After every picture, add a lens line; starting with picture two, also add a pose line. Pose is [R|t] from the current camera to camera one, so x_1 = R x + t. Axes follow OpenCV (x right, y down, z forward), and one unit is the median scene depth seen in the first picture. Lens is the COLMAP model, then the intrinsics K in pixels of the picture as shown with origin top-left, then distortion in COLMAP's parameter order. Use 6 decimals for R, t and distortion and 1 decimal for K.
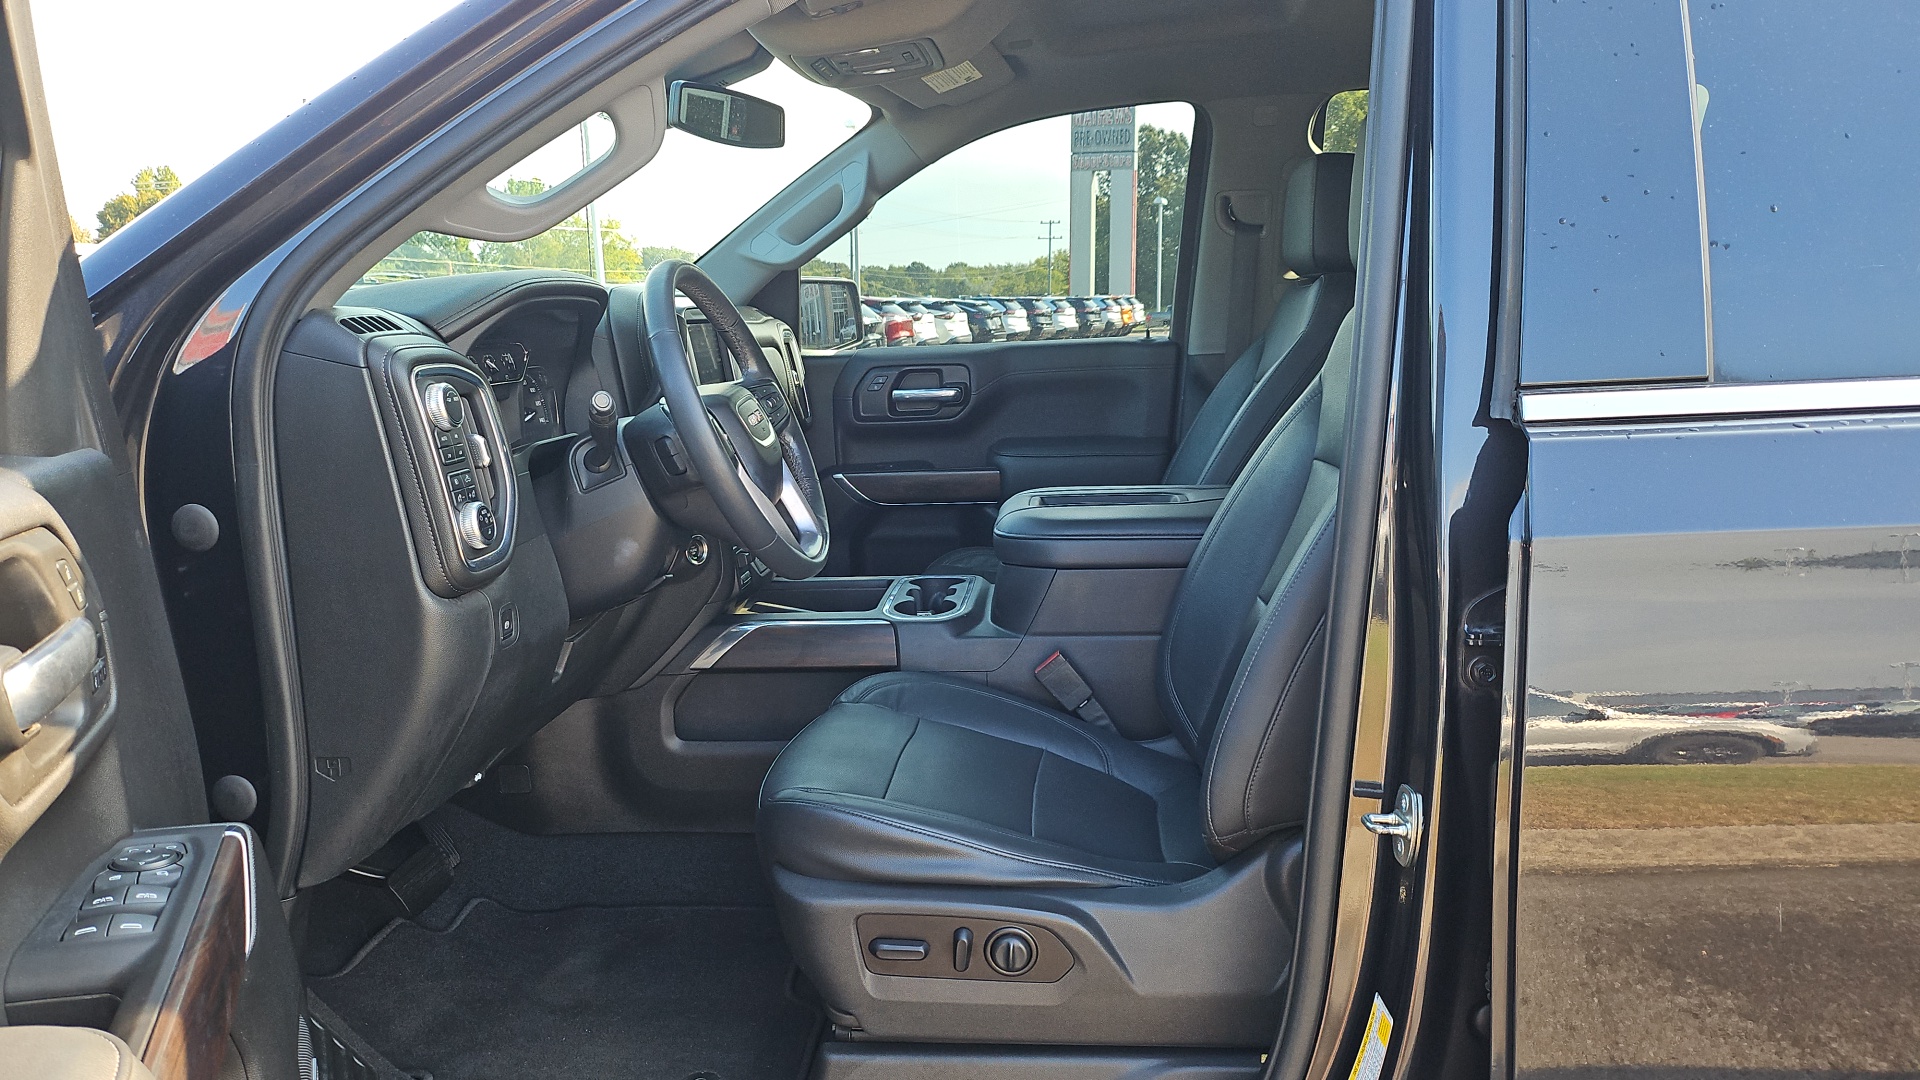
lens RADIAL K [[1345.5, 0, 969.7], [0, 1345.5, 549.6], [0, 0, 1]] dist [0.052745, -0.059336]
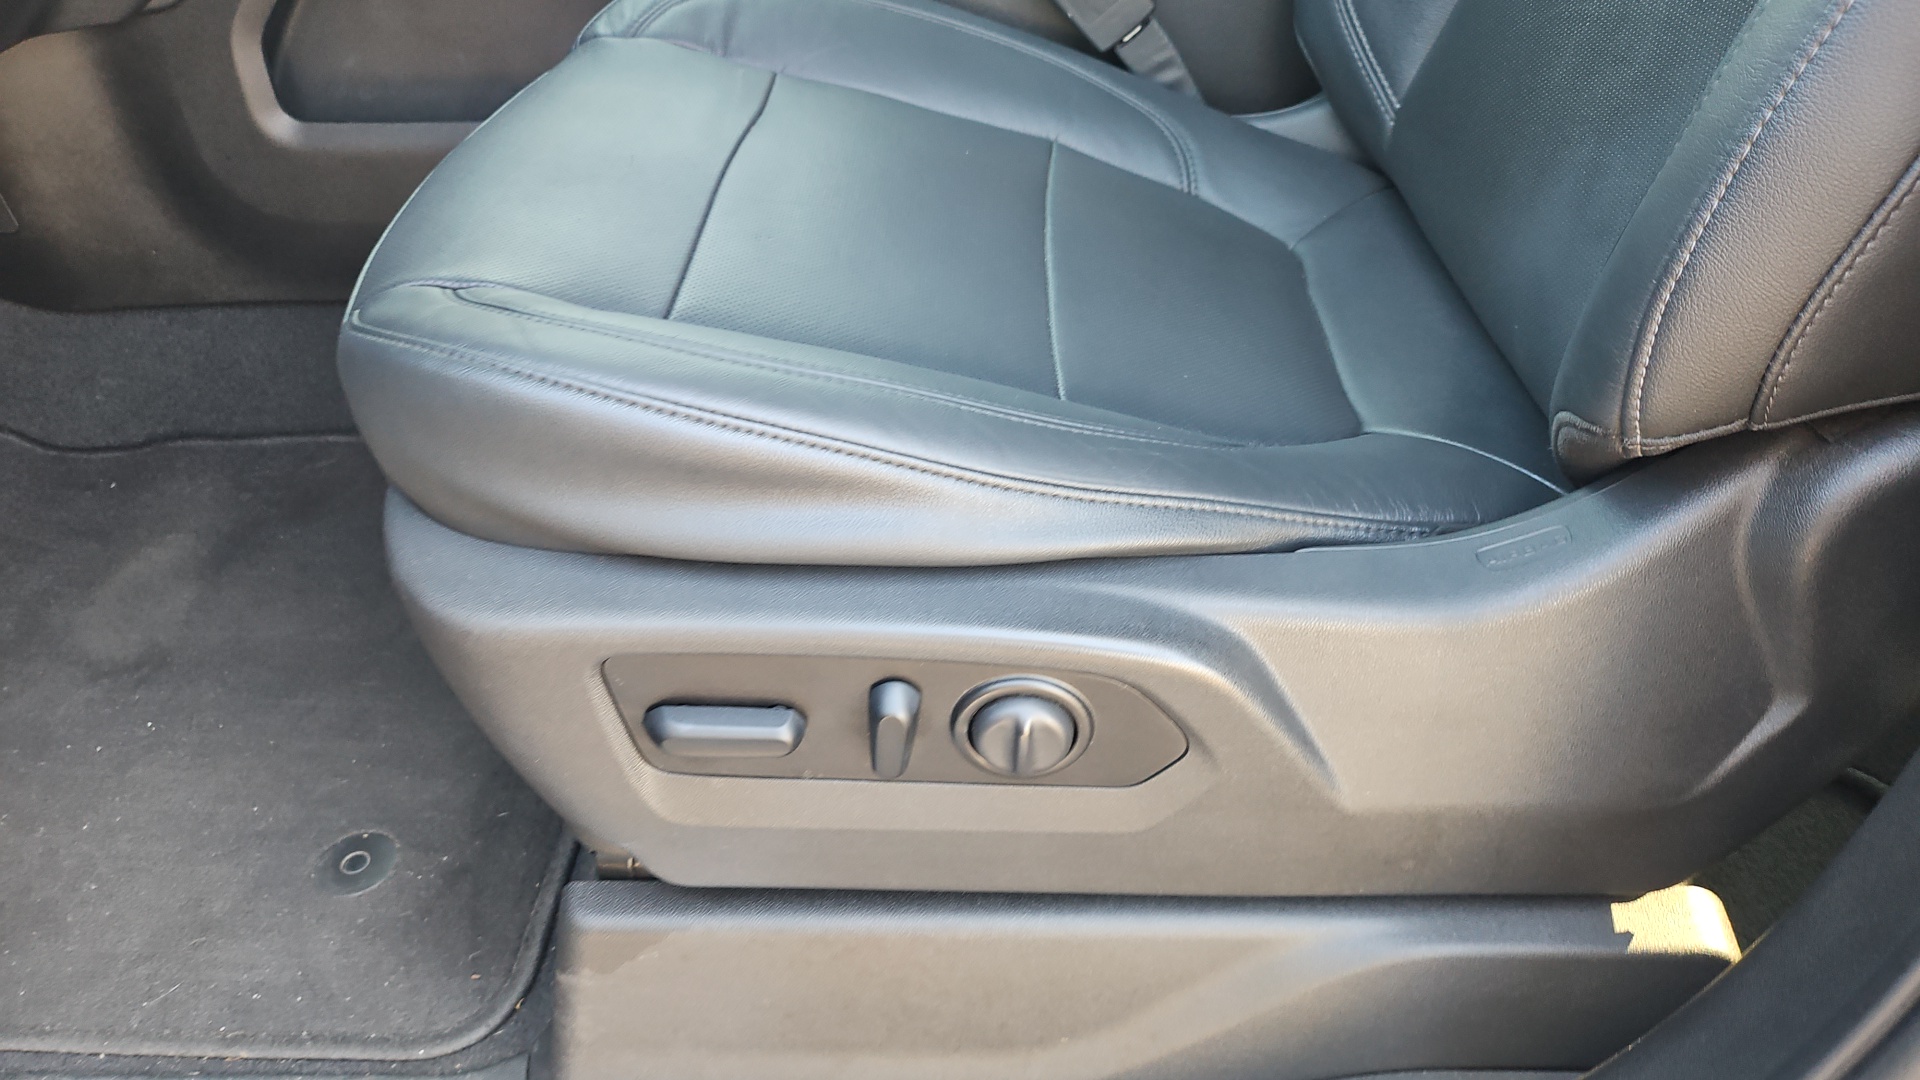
lens RADIAL K [[1345.5, 0, 952.1], [0, 1345.5, 547.8], [0, 0, 1]] dist [0.052745, -0.059336]
pose [[0.998745, -0.028137, 0.041429, -0.002768], [0.006209, 0.890437, 0.455065, 0.079089], [-0.049694, -0.454236, 0.889494, 0.673881]]
